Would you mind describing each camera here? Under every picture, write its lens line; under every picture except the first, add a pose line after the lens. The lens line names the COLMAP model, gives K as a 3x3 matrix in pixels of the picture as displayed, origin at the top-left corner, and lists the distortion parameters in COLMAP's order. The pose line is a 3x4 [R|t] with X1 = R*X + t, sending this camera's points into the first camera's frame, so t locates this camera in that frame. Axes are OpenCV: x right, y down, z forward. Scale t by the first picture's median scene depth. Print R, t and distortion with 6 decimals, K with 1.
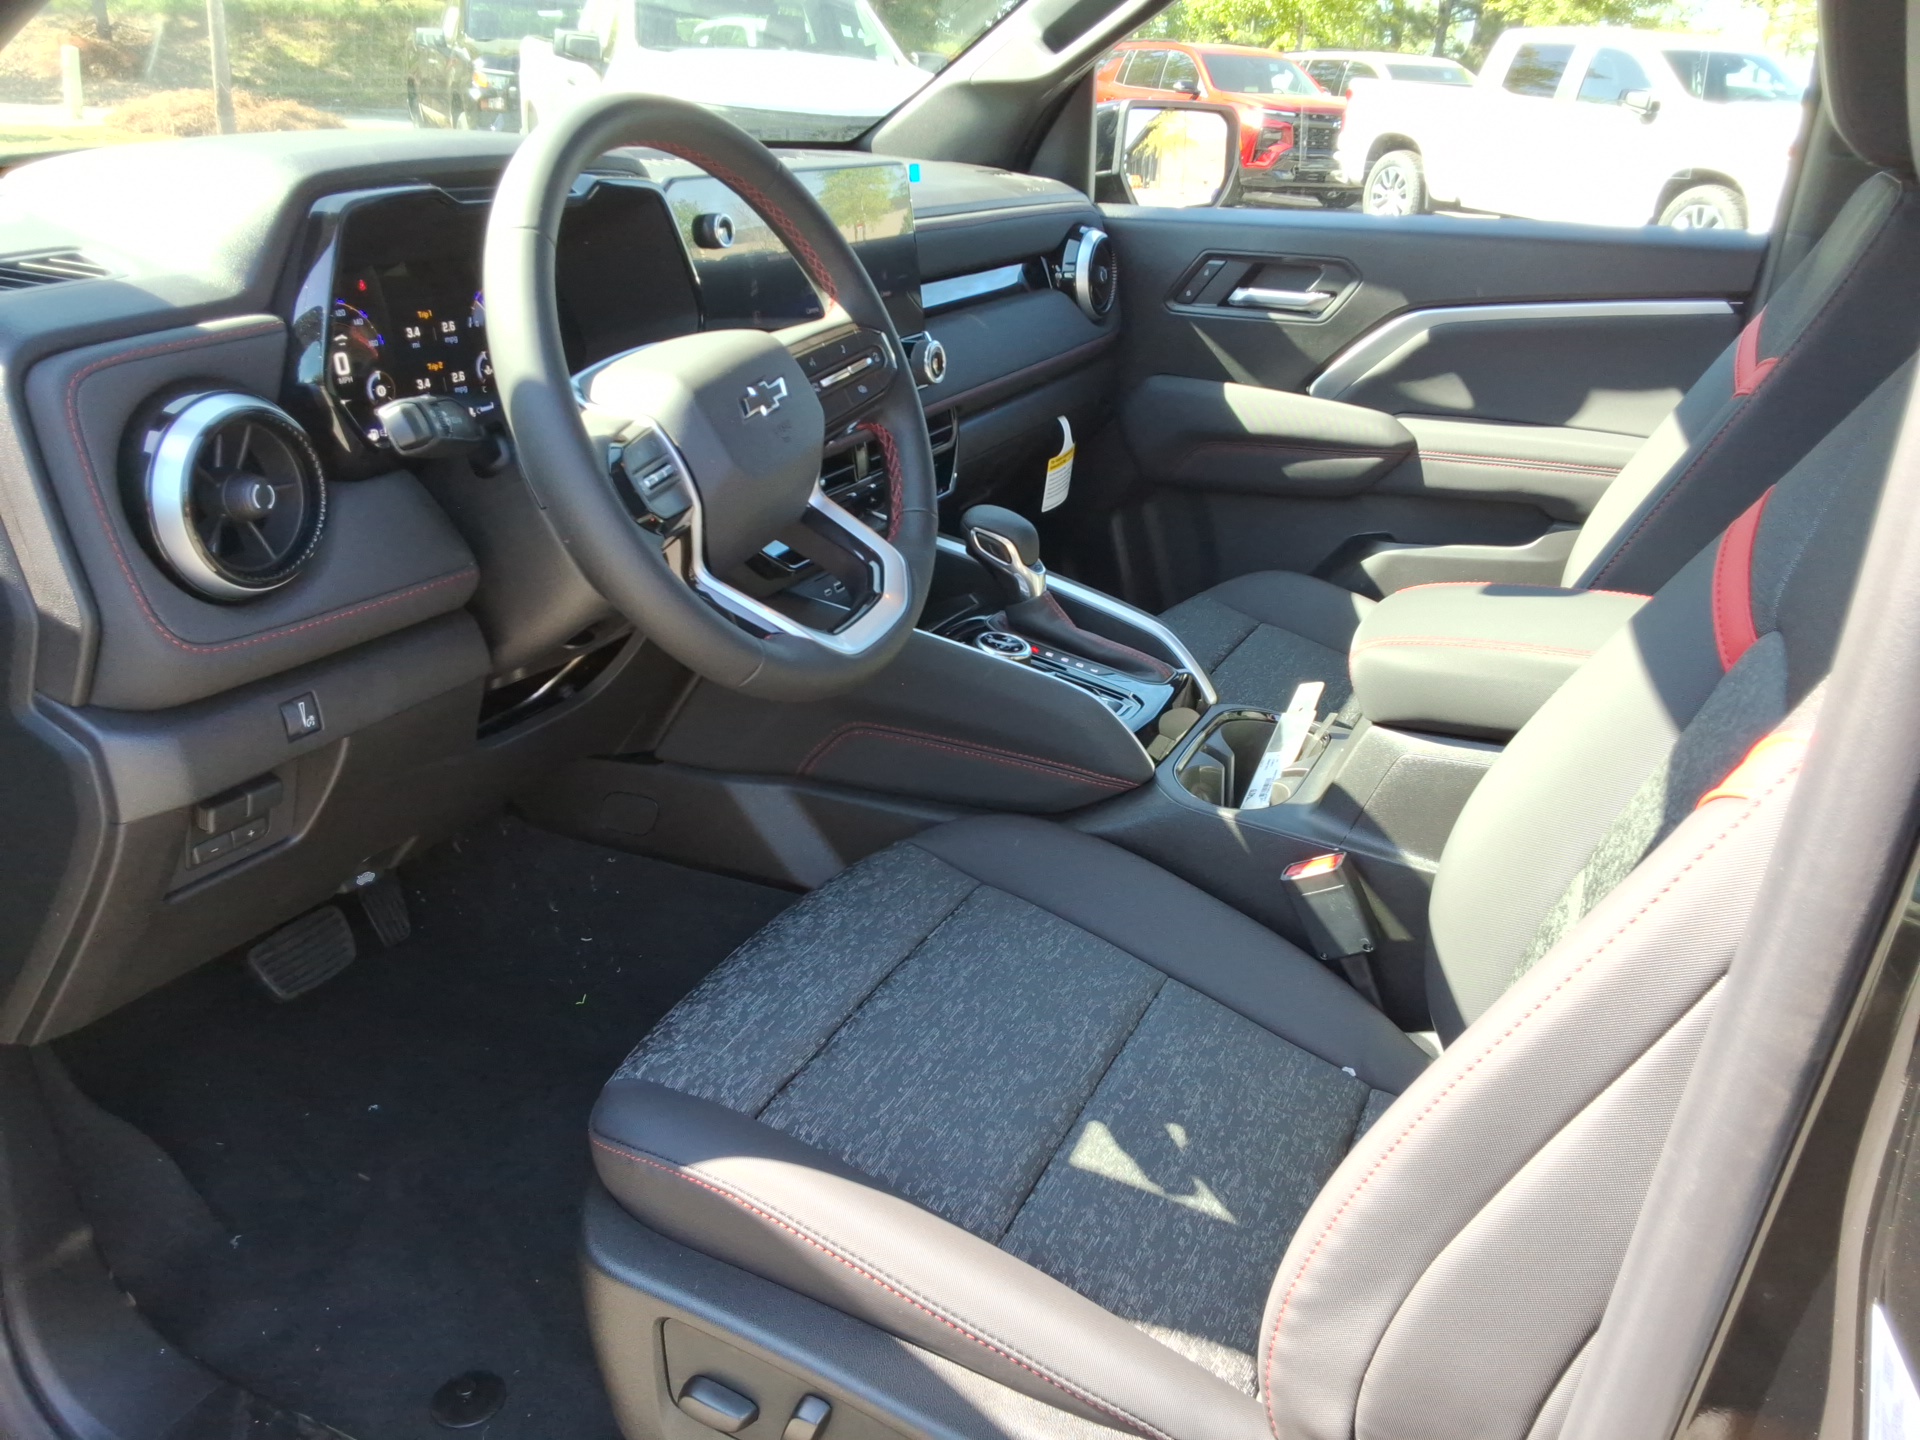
lens RADIAL K [[1539.3, 0, 971.6], [0, 1539.3, 709.9], [0, 0, 1]] dist [0.128736, -0.194908]
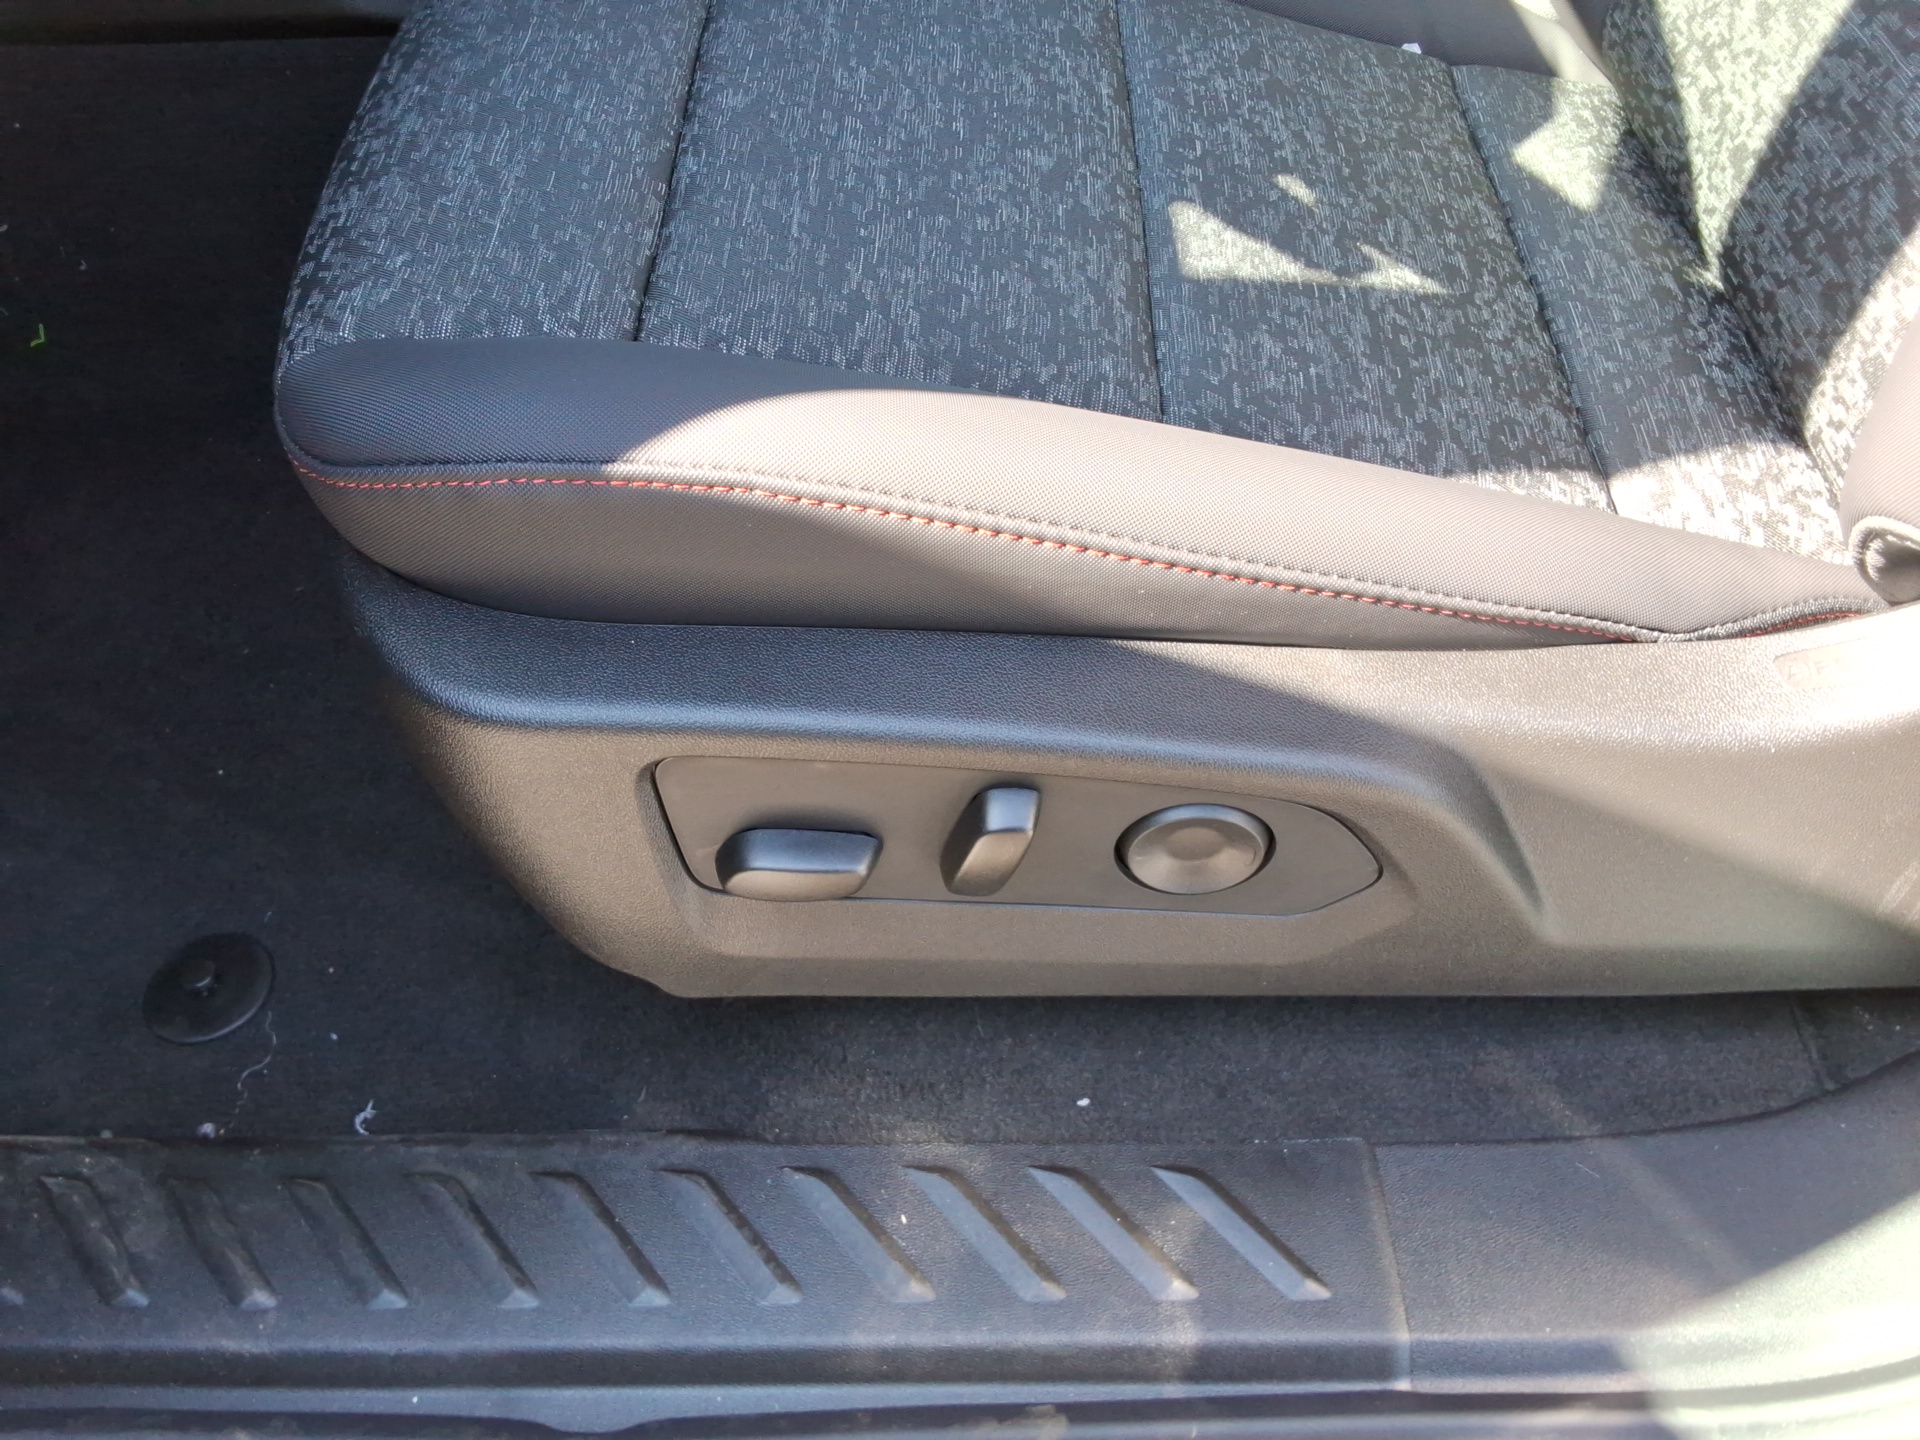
lens RADIAL K [[1539.3, 0, 971.6], [0, 1539.3, 709.9], [0, 0, 1]] dist [0.128736, -0.194908]
pose [[0.903668, -0.345517, 0.252986, -0.201835], [0.195859, 0.858829, 0.473341, 0.147627], [-0.380819, -0.378194, 0.843769, 0.504617]]
